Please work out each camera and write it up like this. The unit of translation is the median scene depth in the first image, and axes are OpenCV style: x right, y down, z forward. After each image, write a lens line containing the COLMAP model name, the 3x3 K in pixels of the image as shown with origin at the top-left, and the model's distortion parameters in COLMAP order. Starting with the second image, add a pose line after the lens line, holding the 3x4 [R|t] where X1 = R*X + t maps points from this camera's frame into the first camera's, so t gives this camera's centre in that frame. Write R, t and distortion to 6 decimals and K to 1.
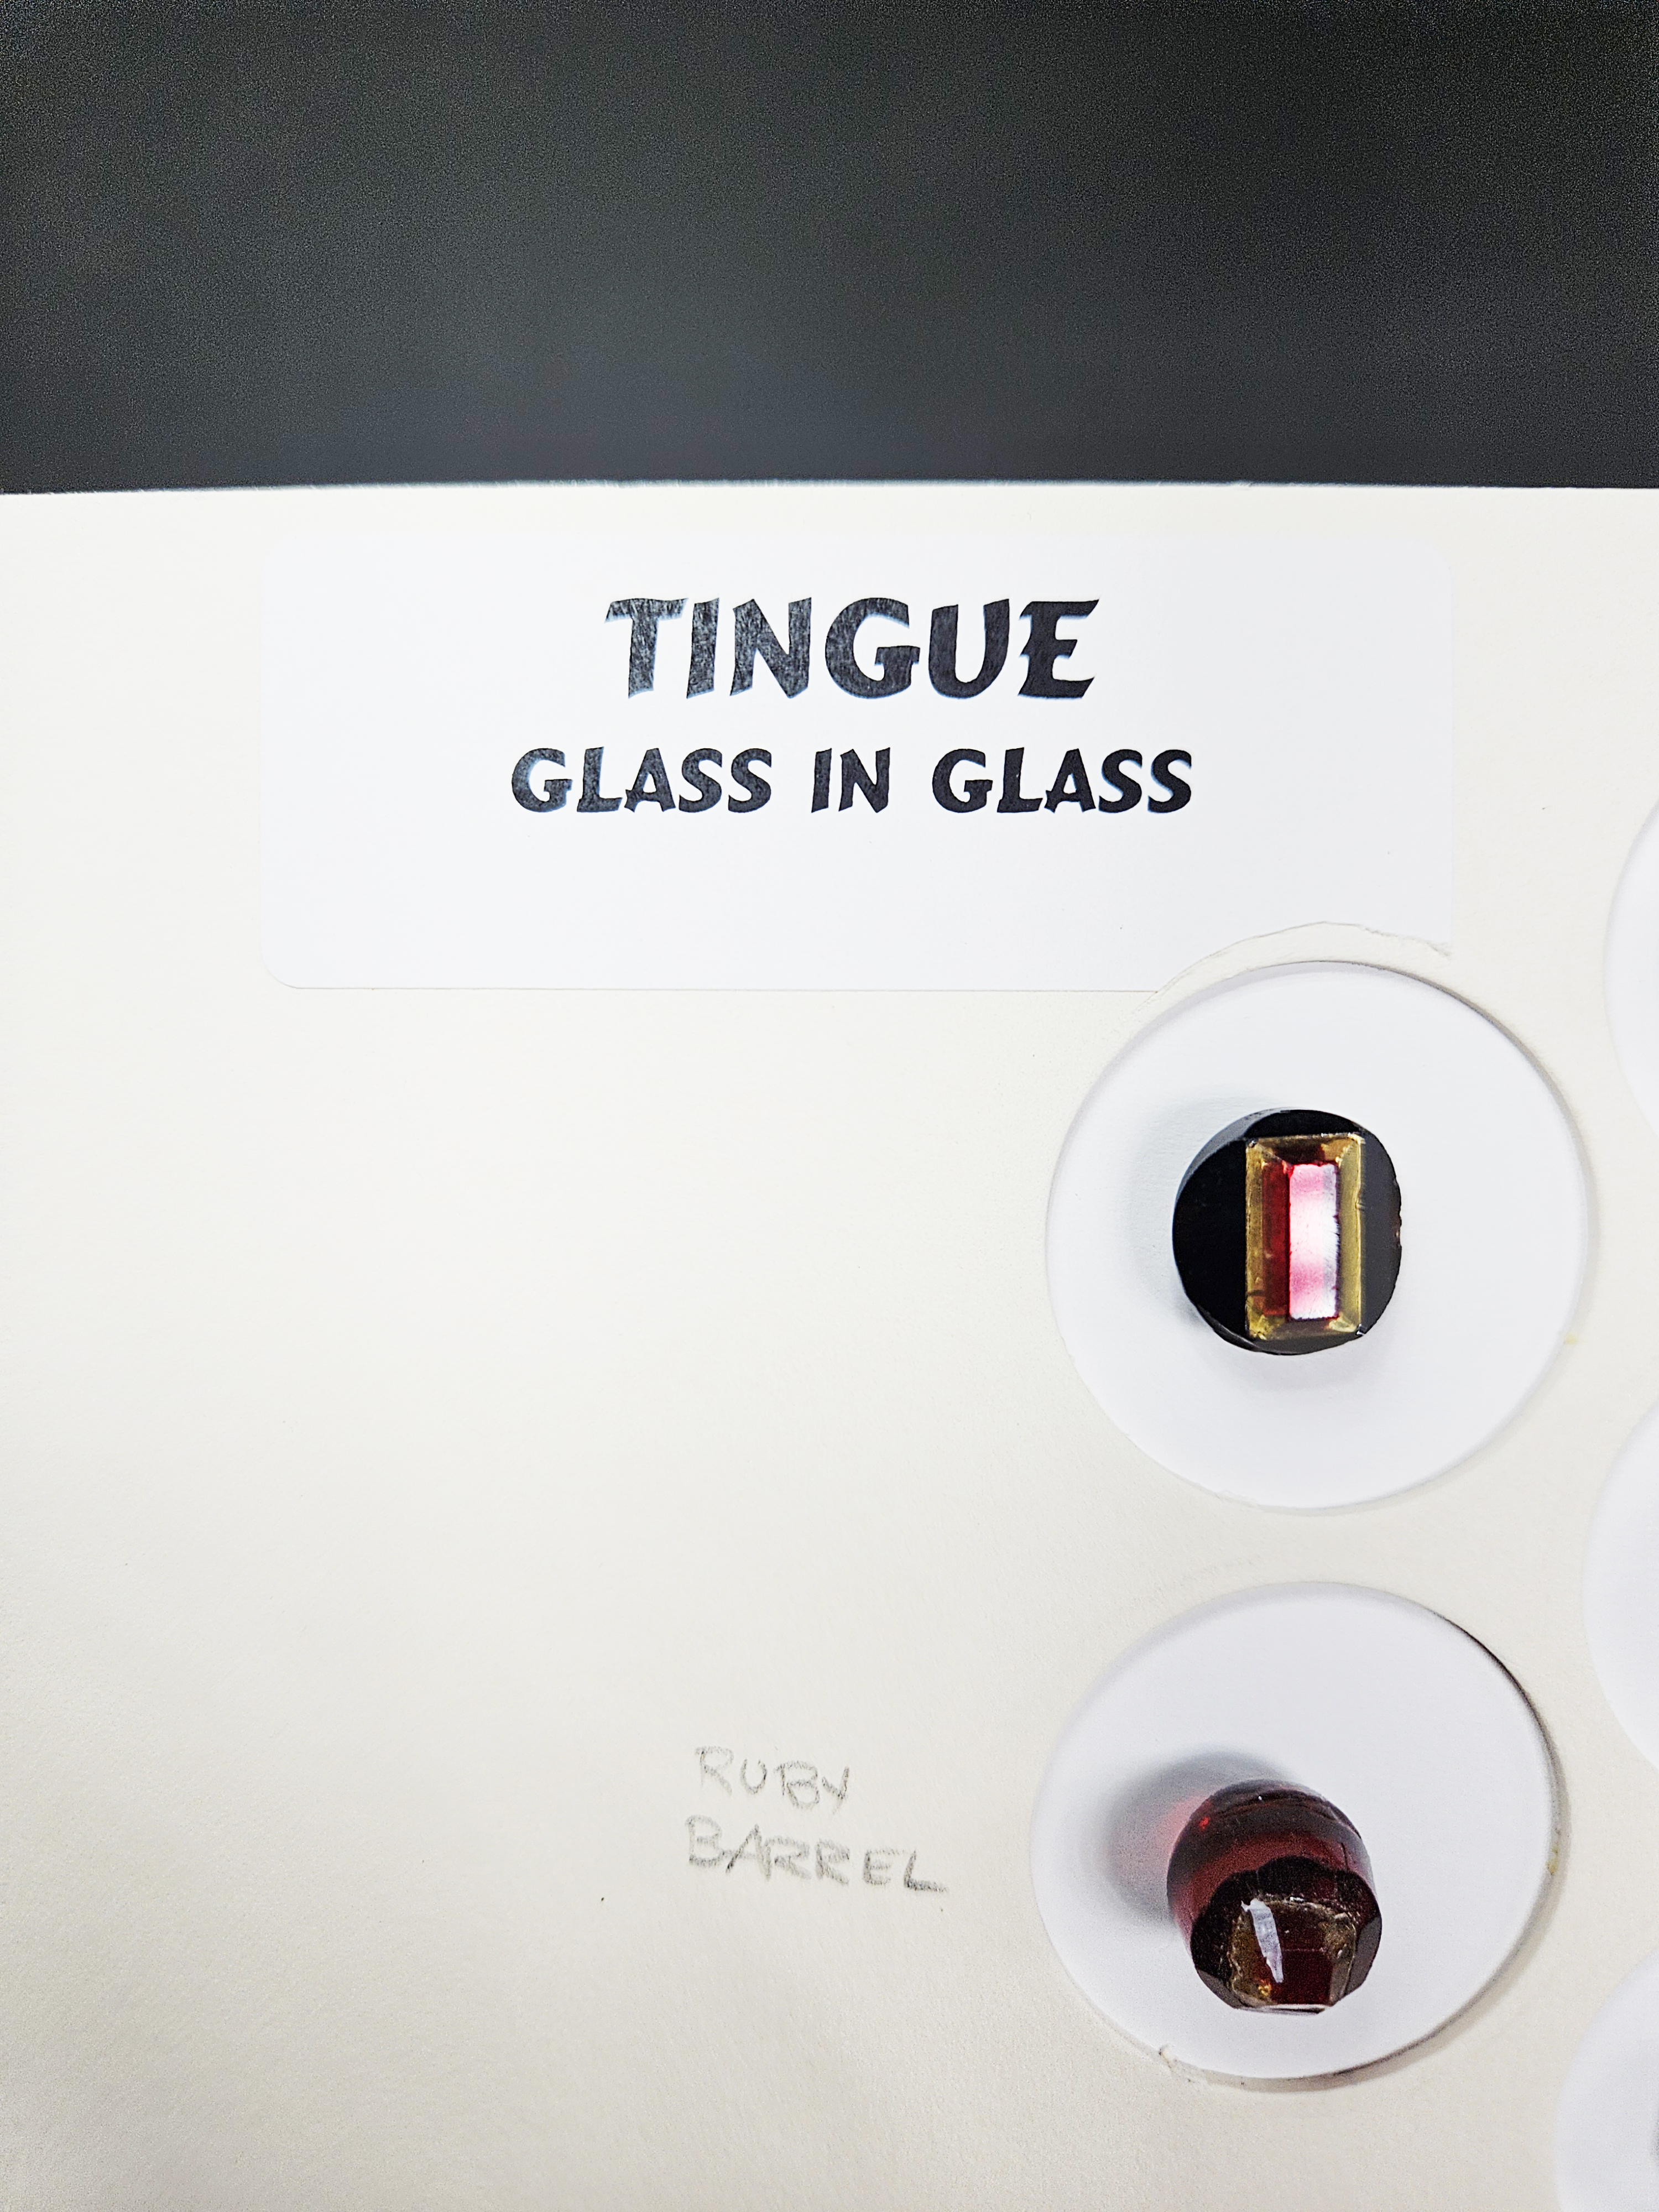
lens RADIAL K [[1473.0, 0, 829.7], [0, 1473.0, 1066.0], [0, 0, 1]] dist [-0.015443, -0.001805]
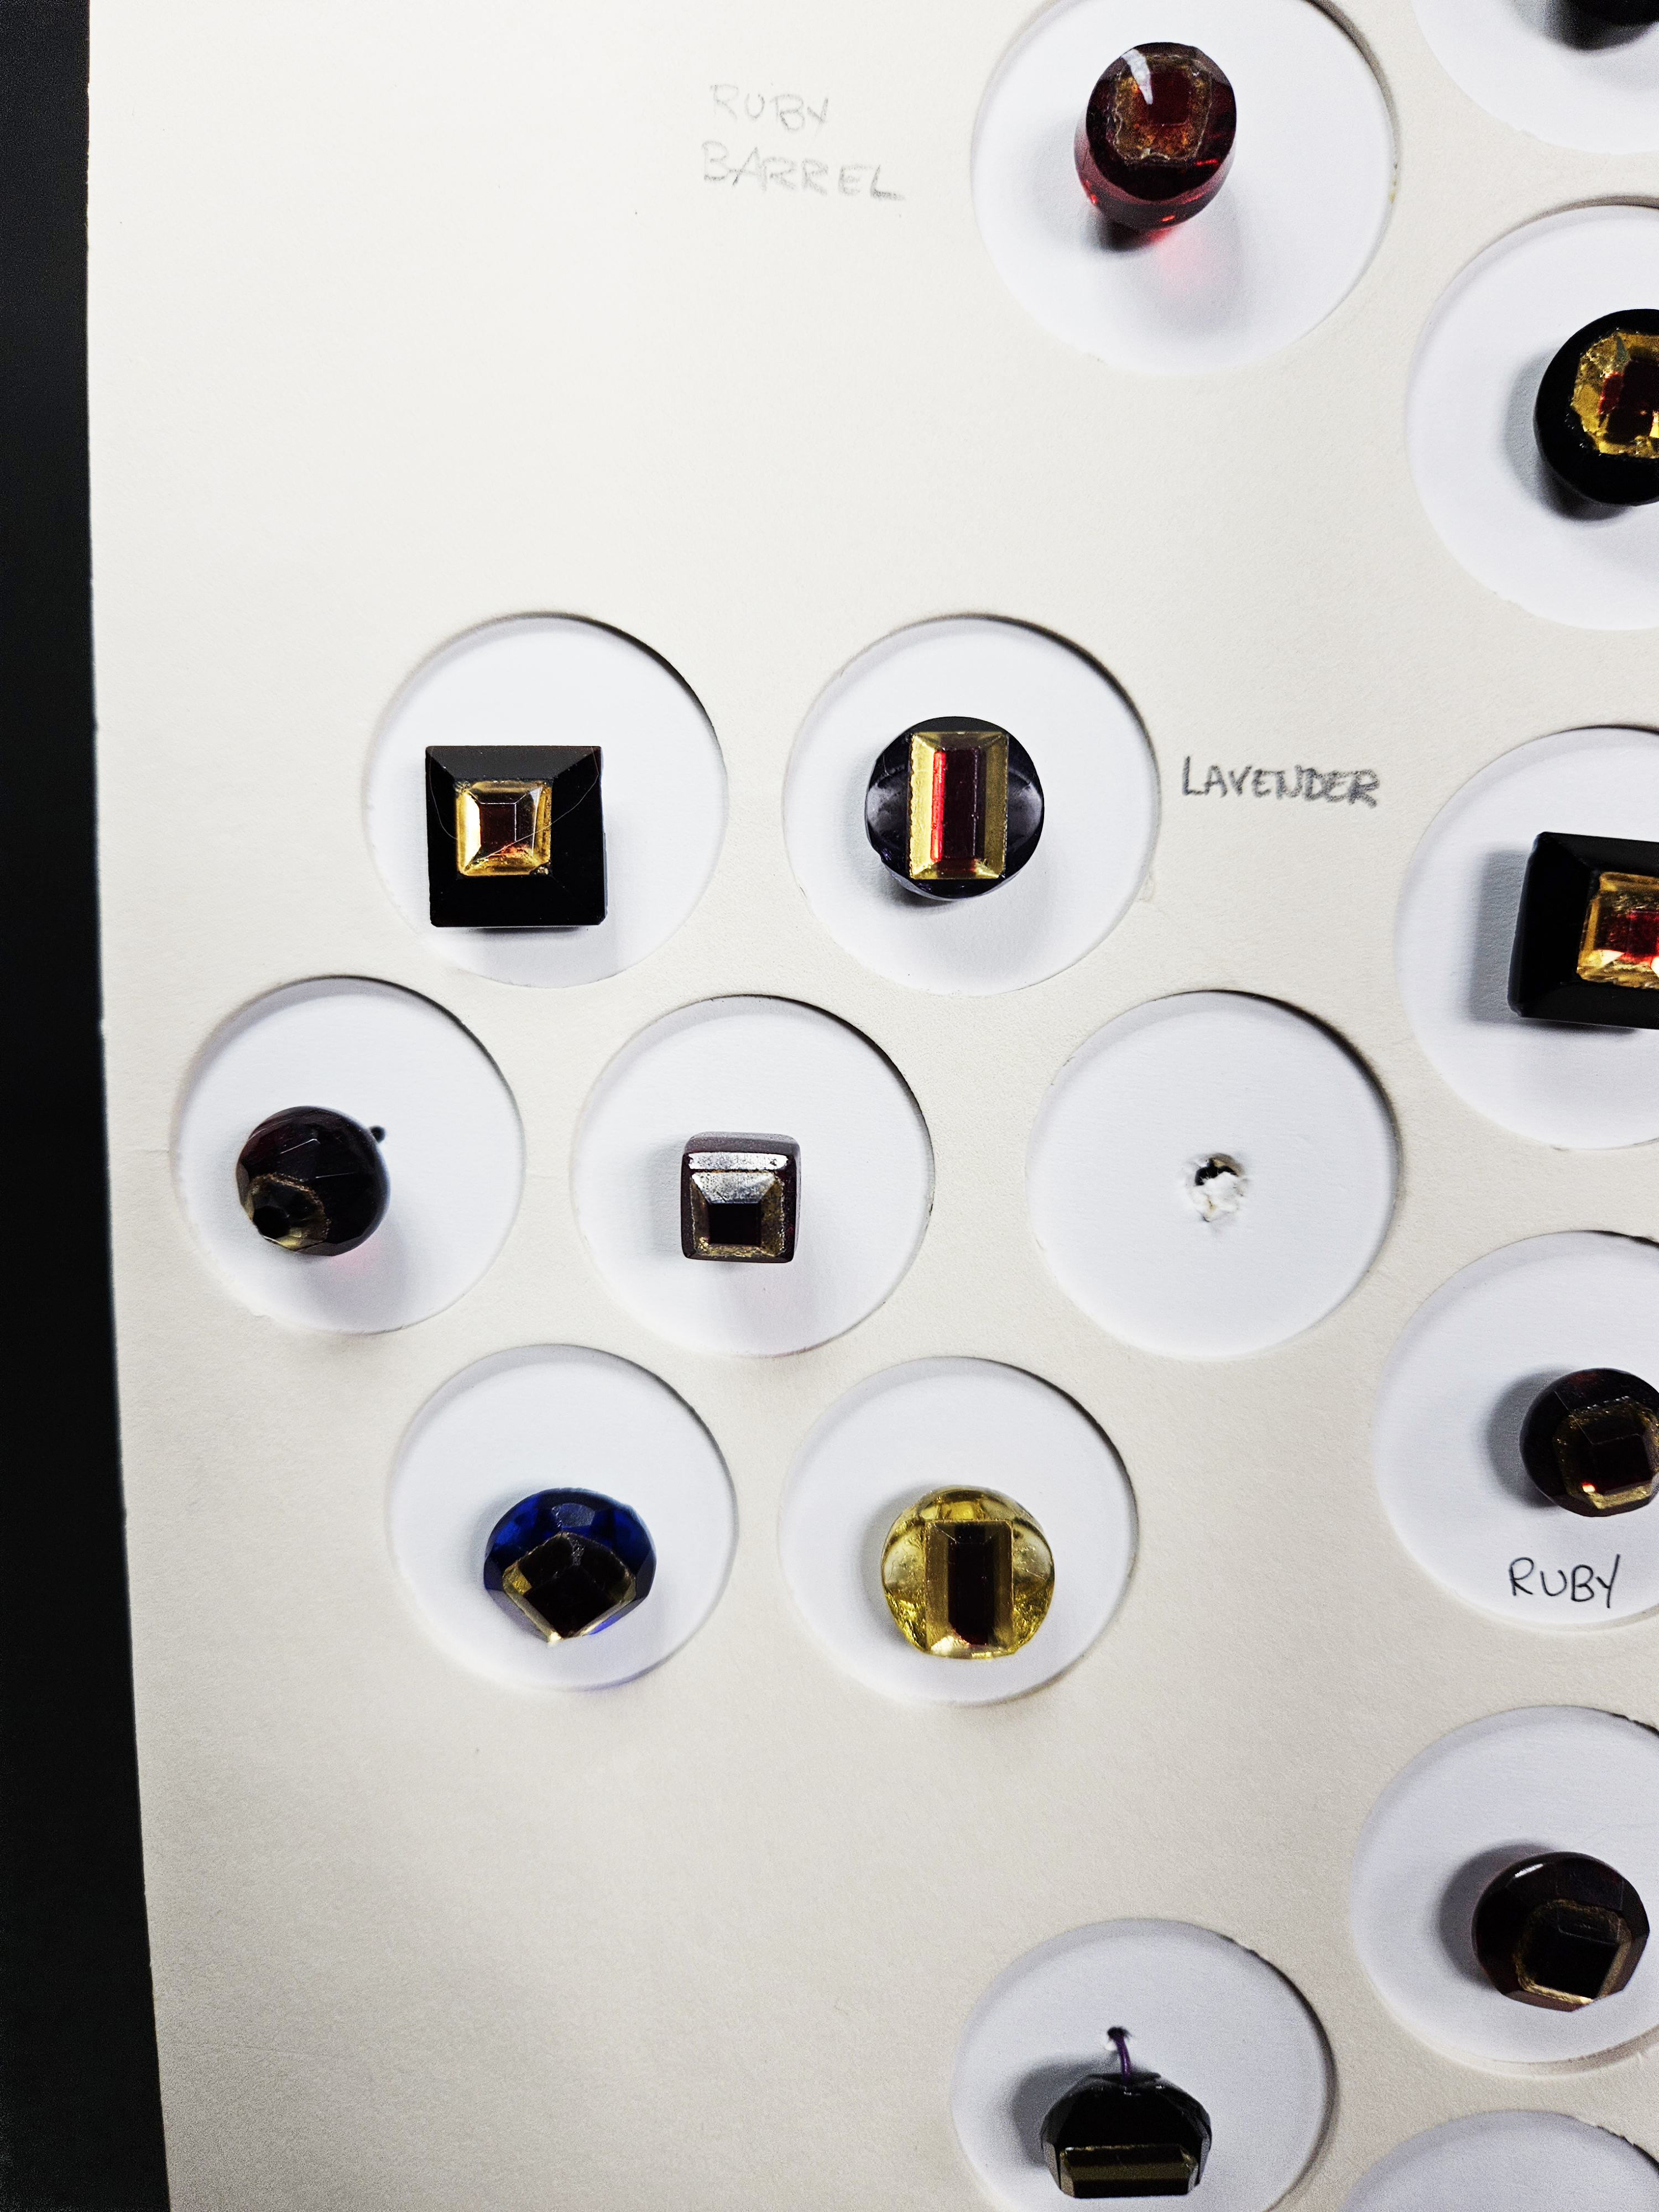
lens RADIAL K [[1509.4, 0, 829.5], [0, 1509.4, 1106.0], [0, 0, 1]] dist [-0.009215, -0.003092]
pose [[0.998150, 0.008418, -0.060220, 0.104897], [-0.012494, 0.997631, -0.067645, 1.503377], [0.059508, 0.068272, 0.995890, -0.263979]]
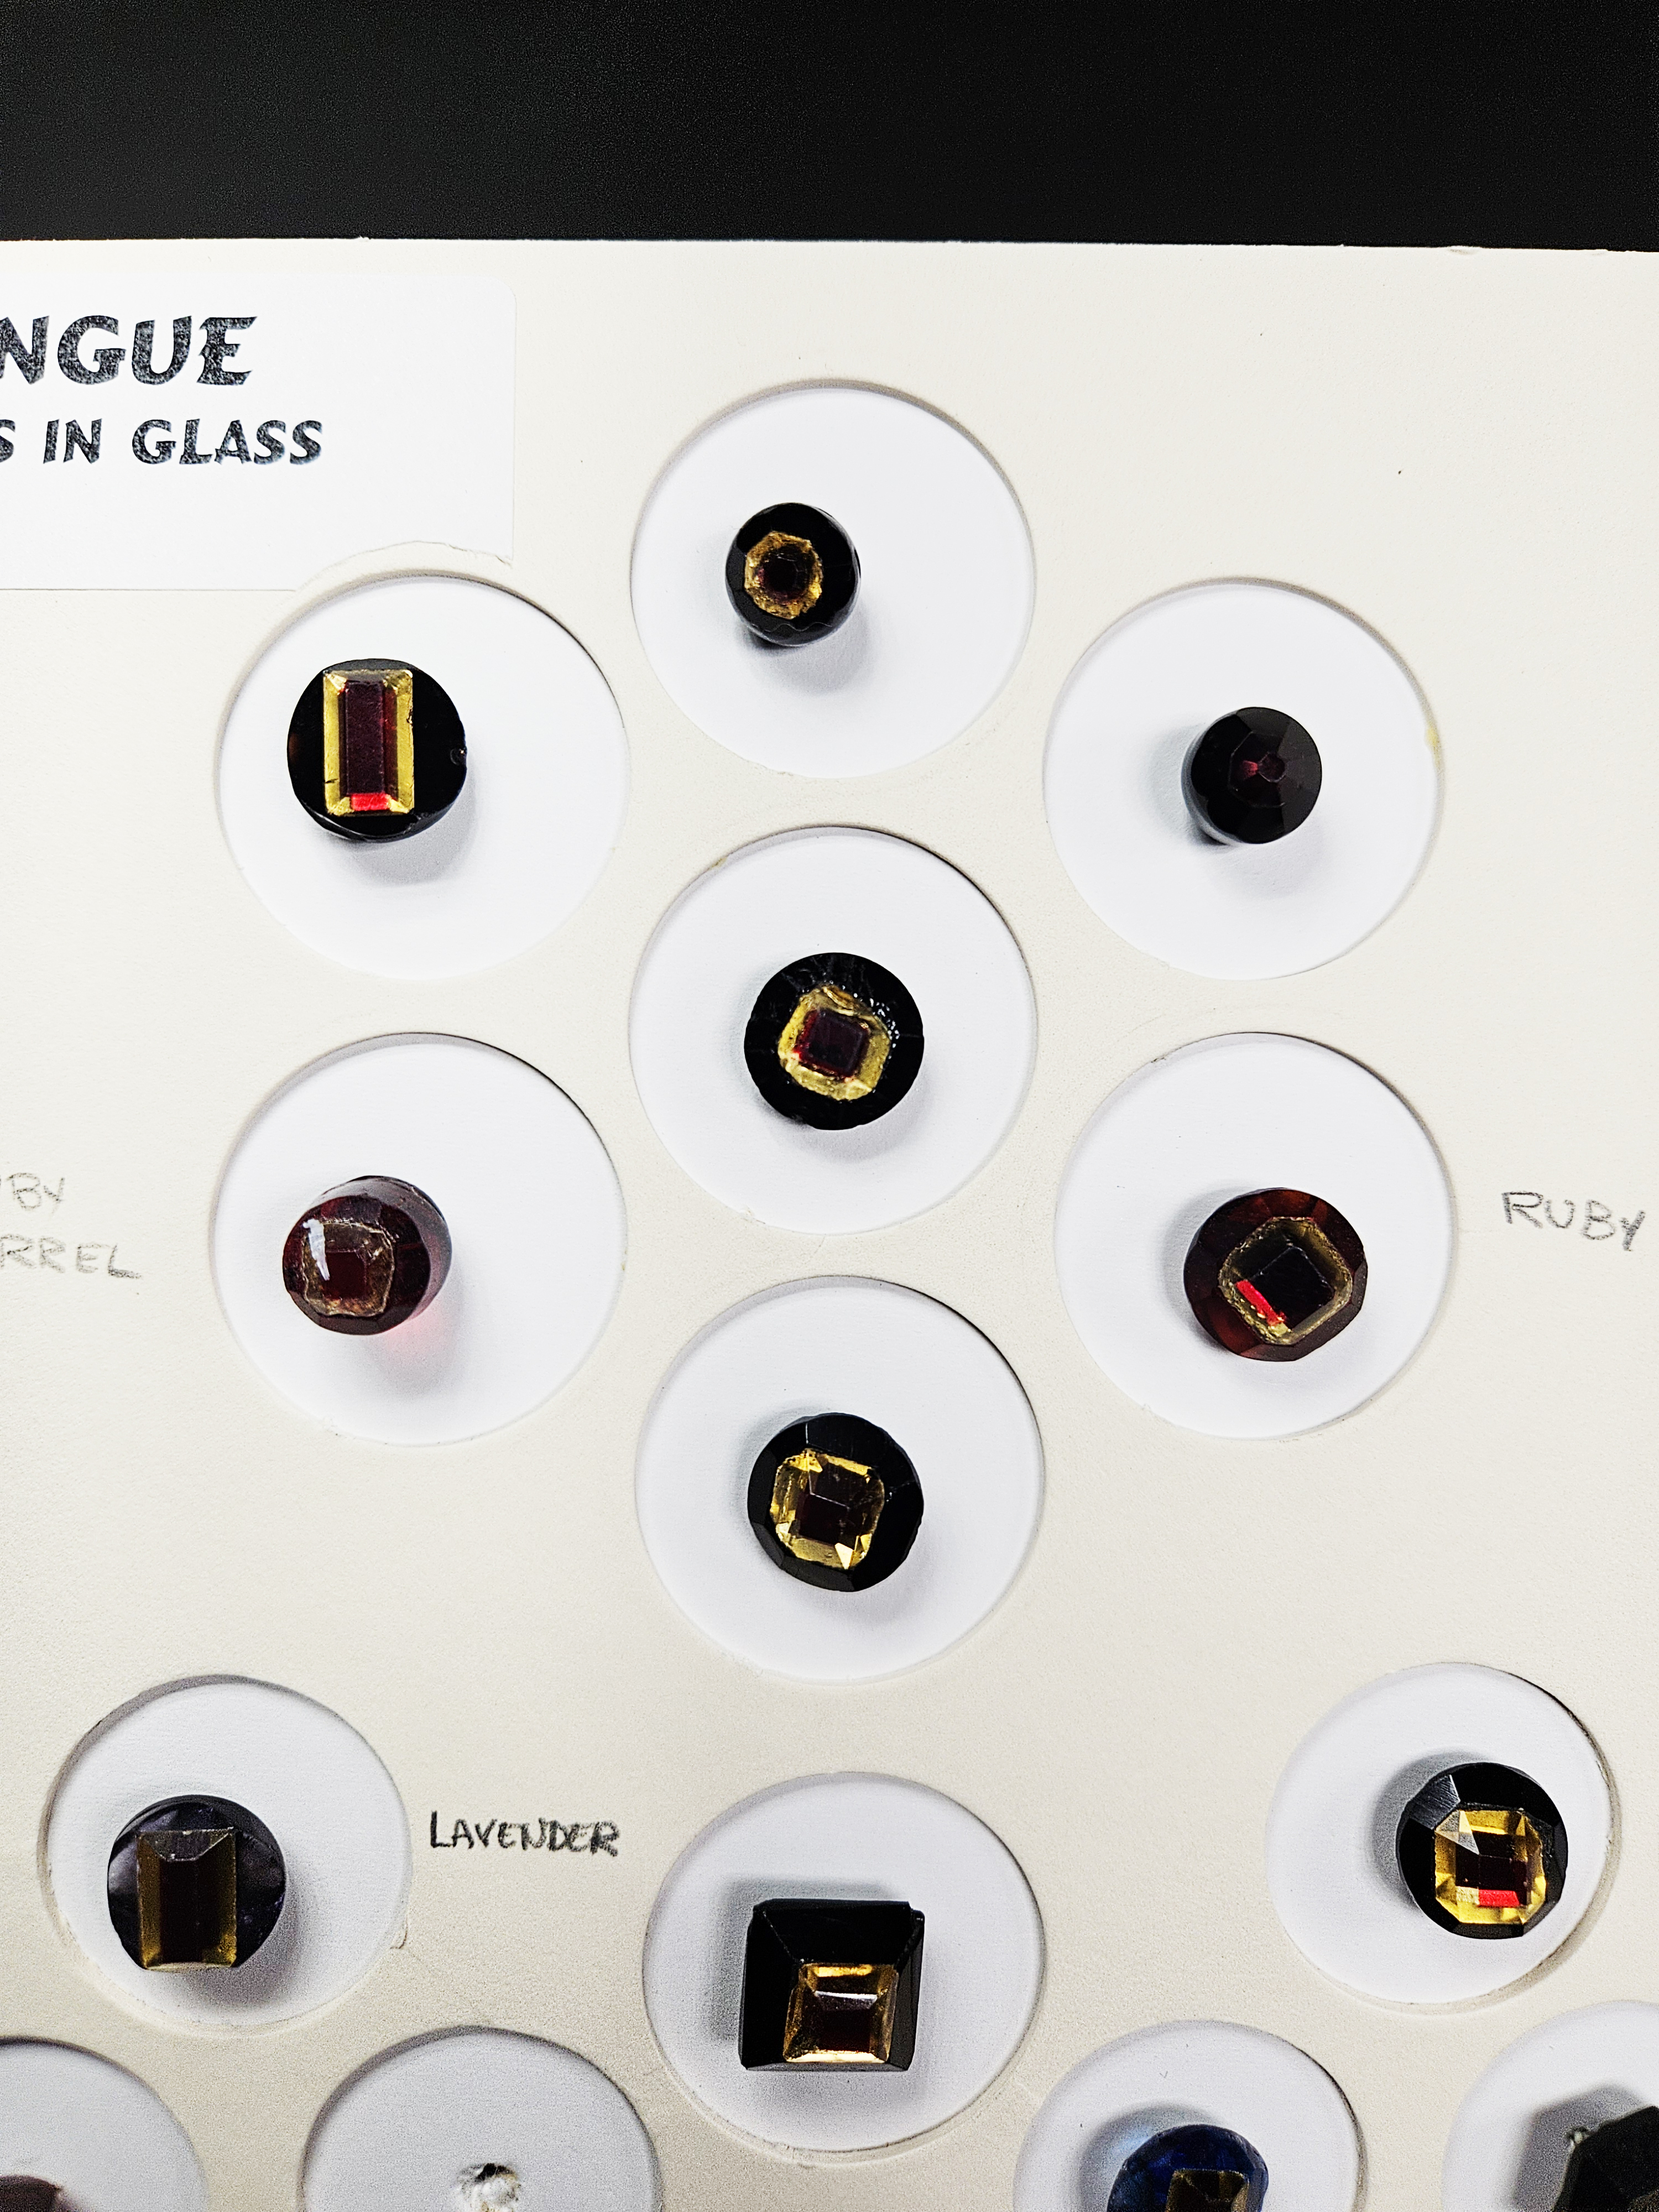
lens RADIAL K [[1478.0, 0, 829.5], [0, 1478.0, 1106.0], [0, 0, 1]] dist [-0.004807, -0.000843]
pose [[0.999800, -0.007715, 0.018450, 0.694571], [0.009276, 0.996246, -0.086074, 0.553494], [-0.017717, 0.086228, 0.996118, -0.338039]]
